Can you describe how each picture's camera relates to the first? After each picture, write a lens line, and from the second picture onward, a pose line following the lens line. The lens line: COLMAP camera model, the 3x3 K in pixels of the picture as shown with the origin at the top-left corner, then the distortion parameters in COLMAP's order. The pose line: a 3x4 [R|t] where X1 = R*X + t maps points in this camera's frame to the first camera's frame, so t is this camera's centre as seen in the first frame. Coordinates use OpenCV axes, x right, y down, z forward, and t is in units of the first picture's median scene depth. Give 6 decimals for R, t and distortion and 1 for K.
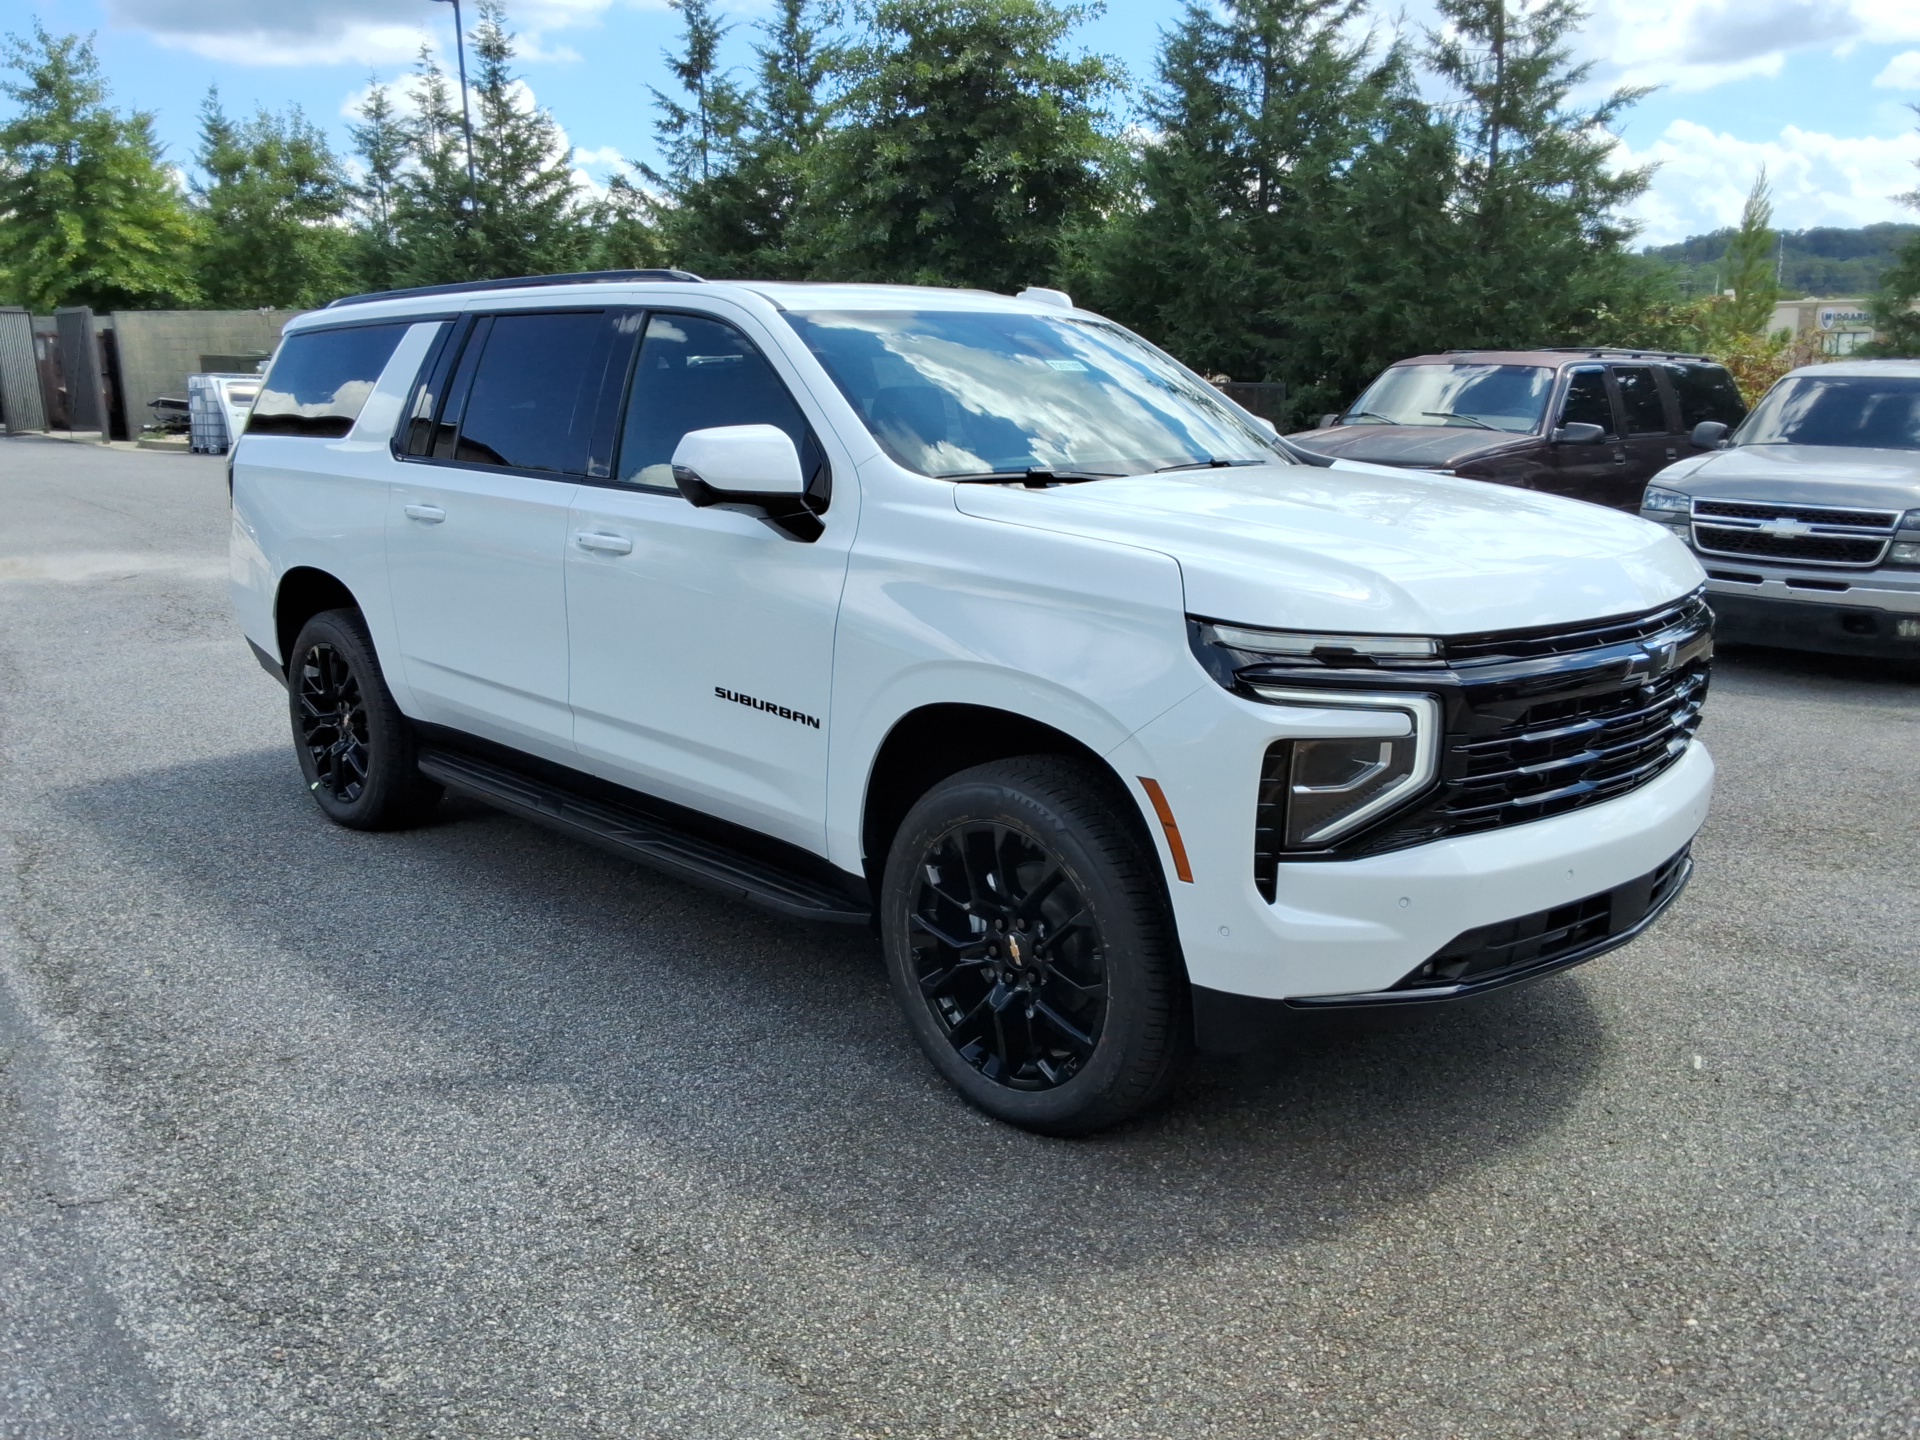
lens RADIAL K [[1533.3, 0, 973.1], [0, 1533.3, 701.5], [0, 0, 1]] dist [0.123109, -0.202804]
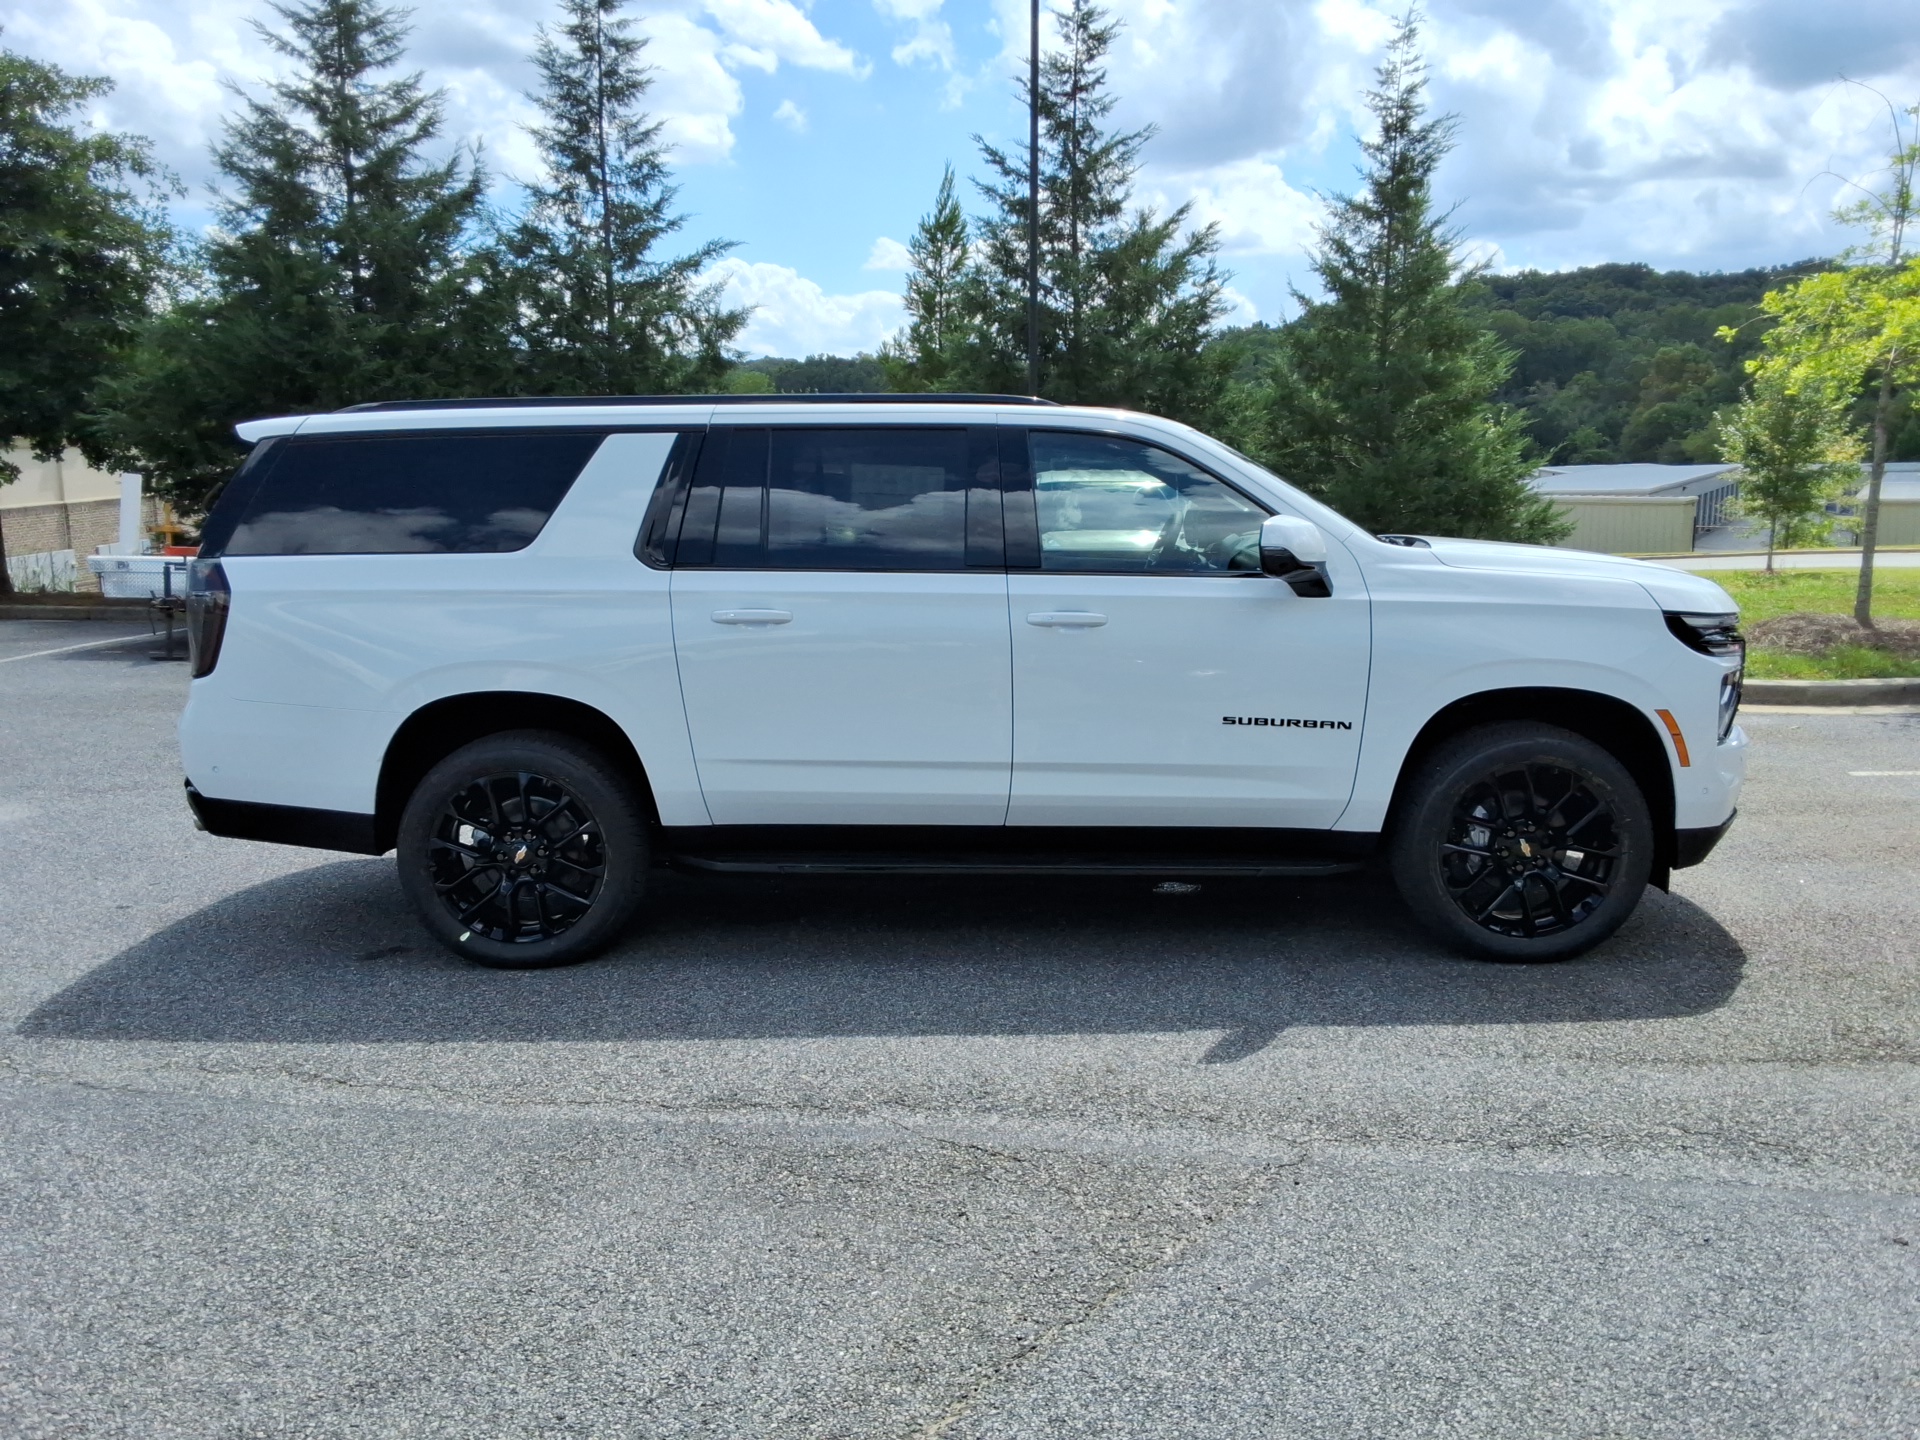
lens RADIAL K [[1542.8, 0, 974.6], [0, 1542.8, 685.7], [0, 0, 1]] dist [0.111836, -0.176584]
pose [[0.722763, -0.097180, 0.684230, -0.903620], [0.148511, 0.988774, -0.016441, -0.033797], [-0.674951, 0.113499, 0.729081, 0.141772]]
